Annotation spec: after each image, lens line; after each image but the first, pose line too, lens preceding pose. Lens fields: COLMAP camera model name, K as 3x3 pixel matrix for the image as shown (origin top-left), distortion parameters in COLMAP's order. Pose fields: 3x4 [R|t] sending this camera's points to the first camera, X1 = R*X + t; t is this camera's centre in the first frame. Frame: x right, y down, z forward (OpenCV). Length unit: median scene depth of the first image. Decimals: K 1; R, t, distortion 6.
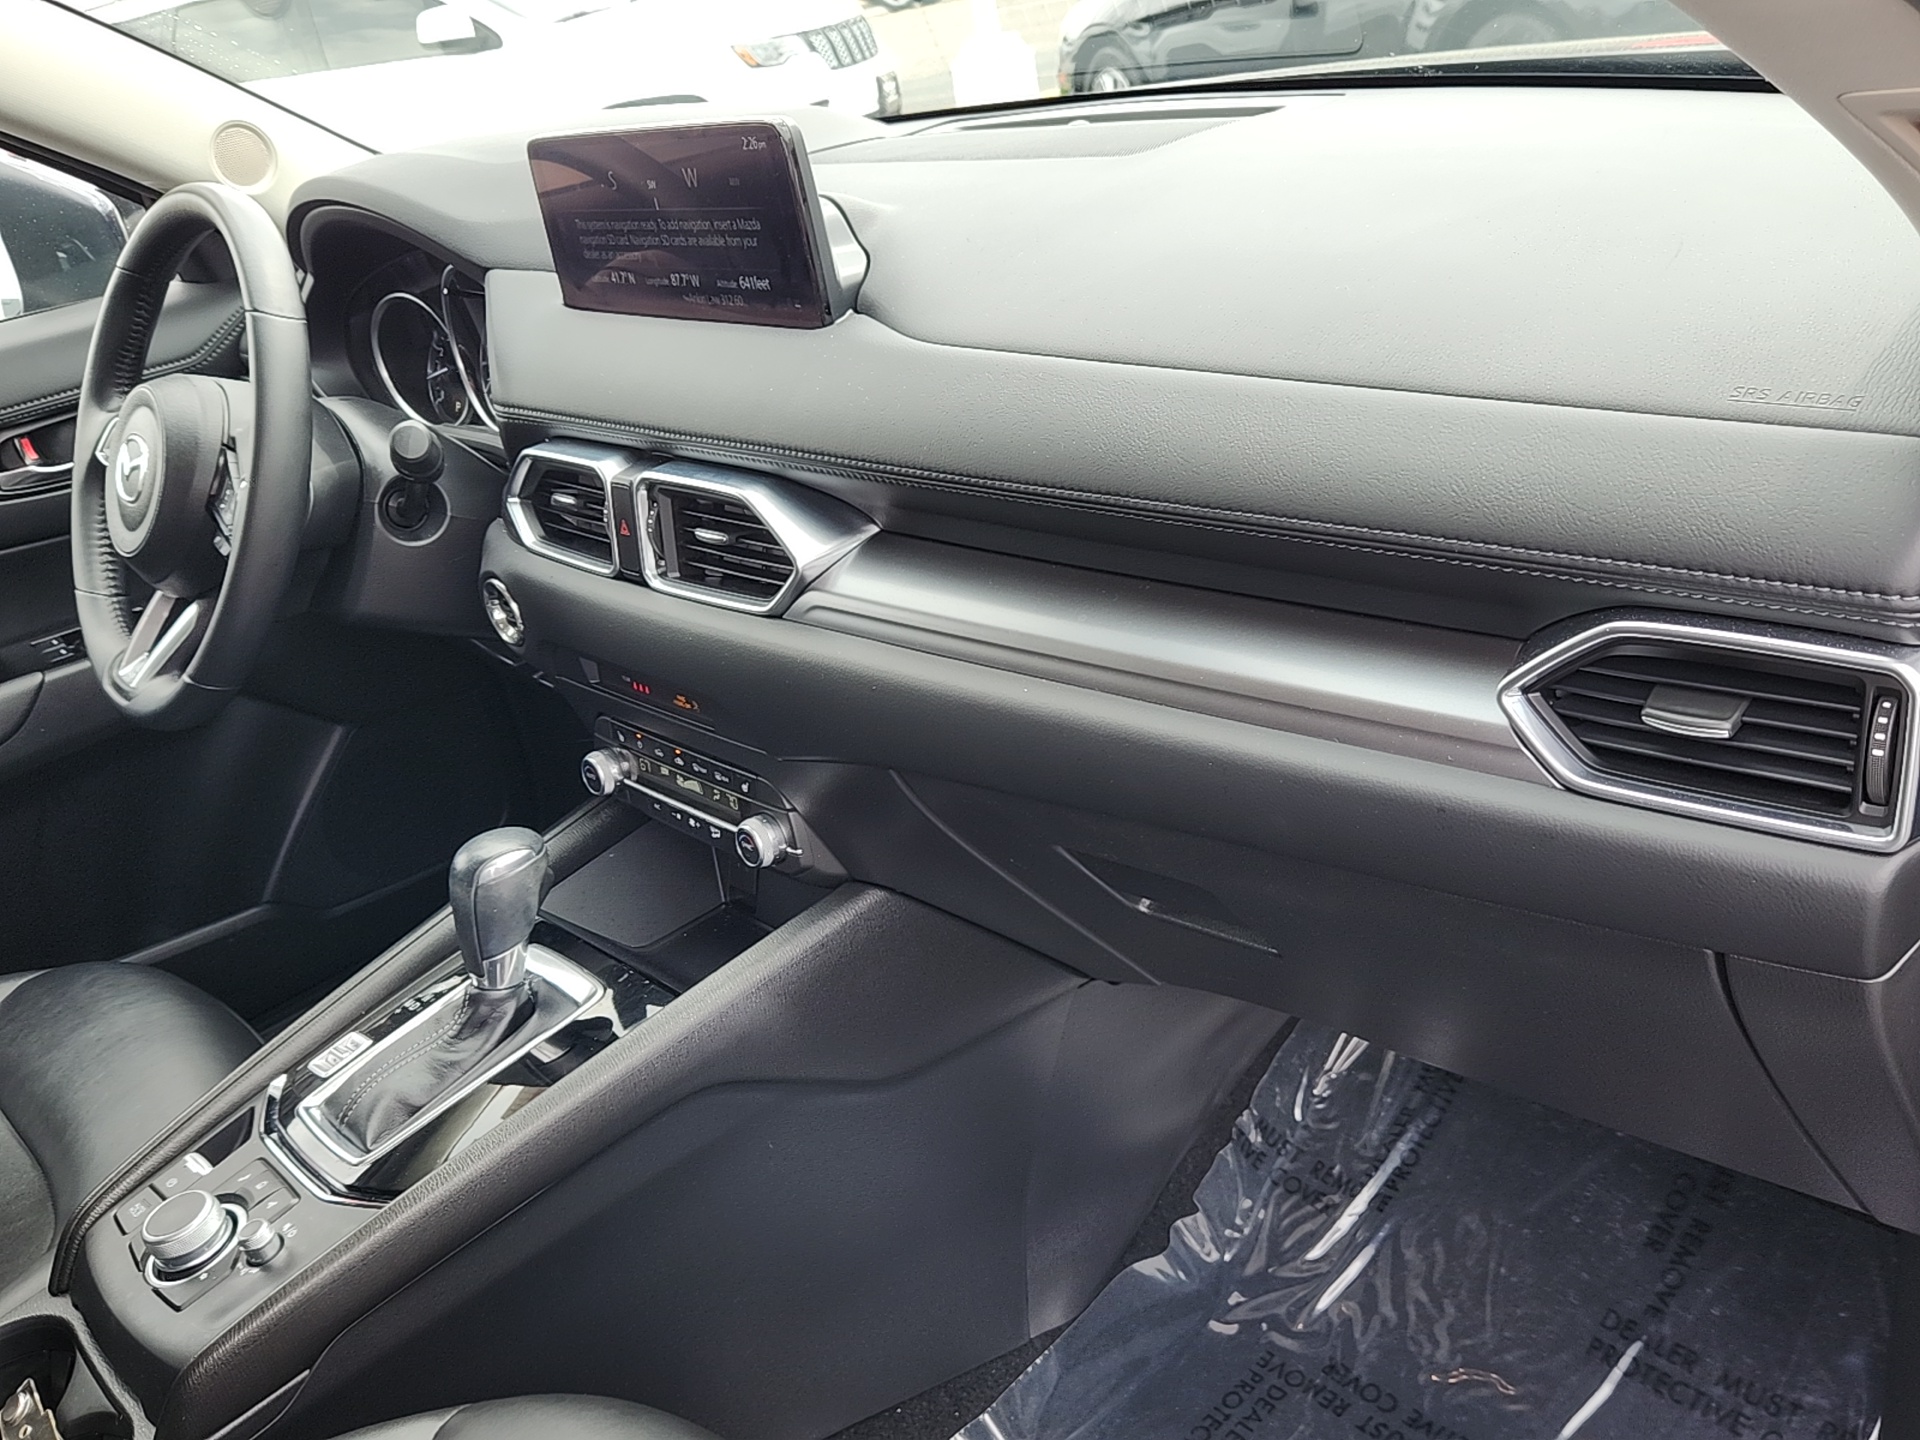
lens RADIAL K [[1651.2, 0, 956.1], [0, 1651.2, 716.7], [0, 0, 1]] dist [0.065018, -0.086864]
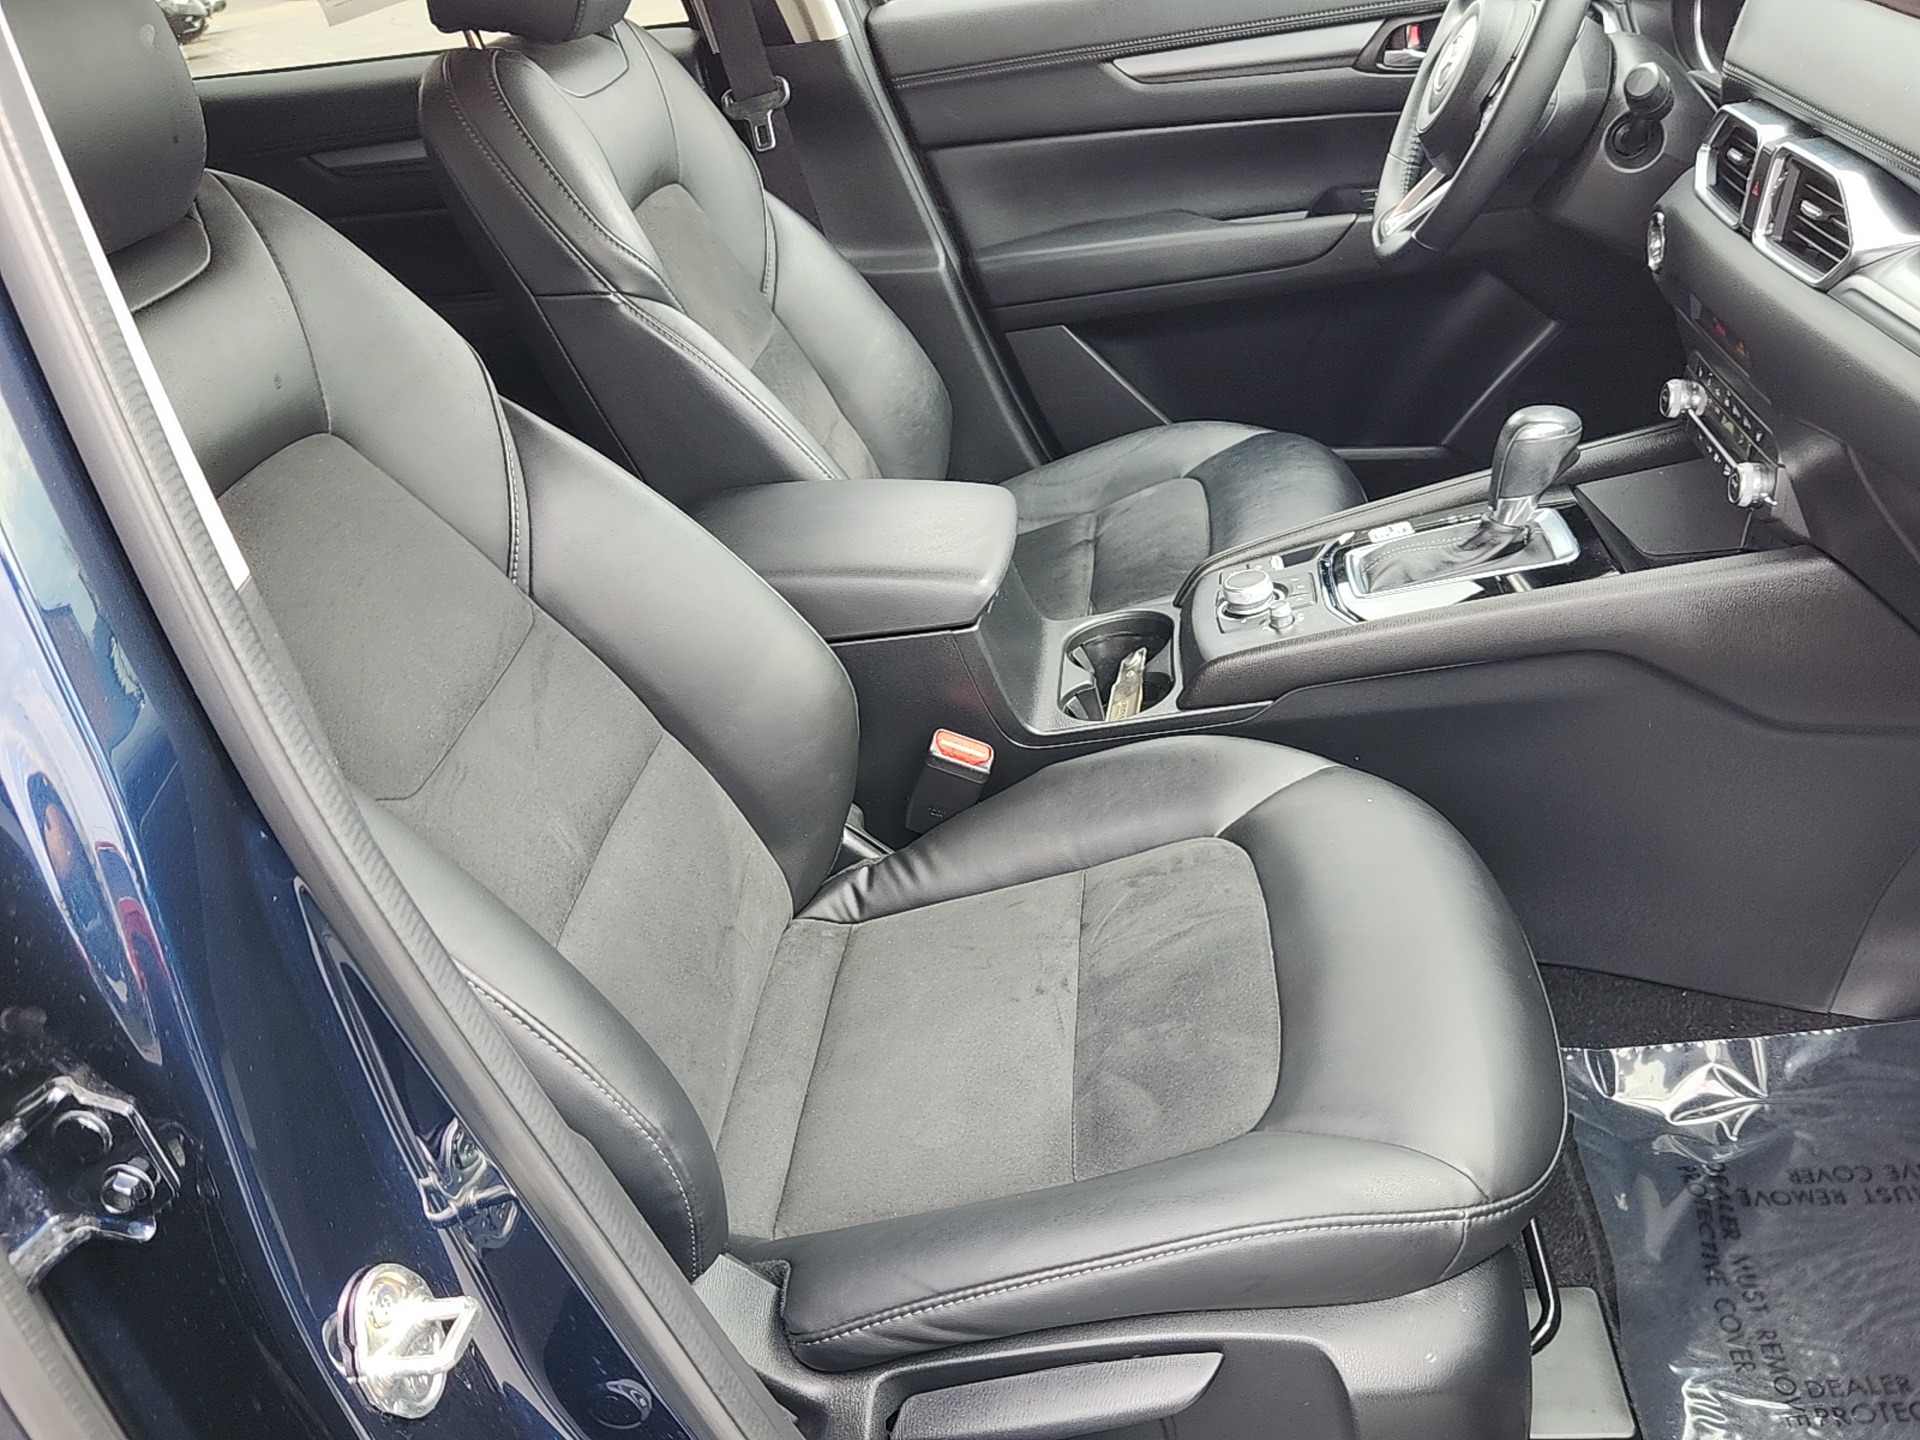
lens RADIAL K [[1651.2, 0, 962.8], [0, 1651.2, 718.9], [0, 0, 1]] dist [0.065018, -0.086864]
pose [[0.663925, 0.425850, -0.614700, 0.308649], [-0.290484, 0.904326, 0.312751, 0.017567], [0.689074, -0.029083, 0.724107, -0.240537]]
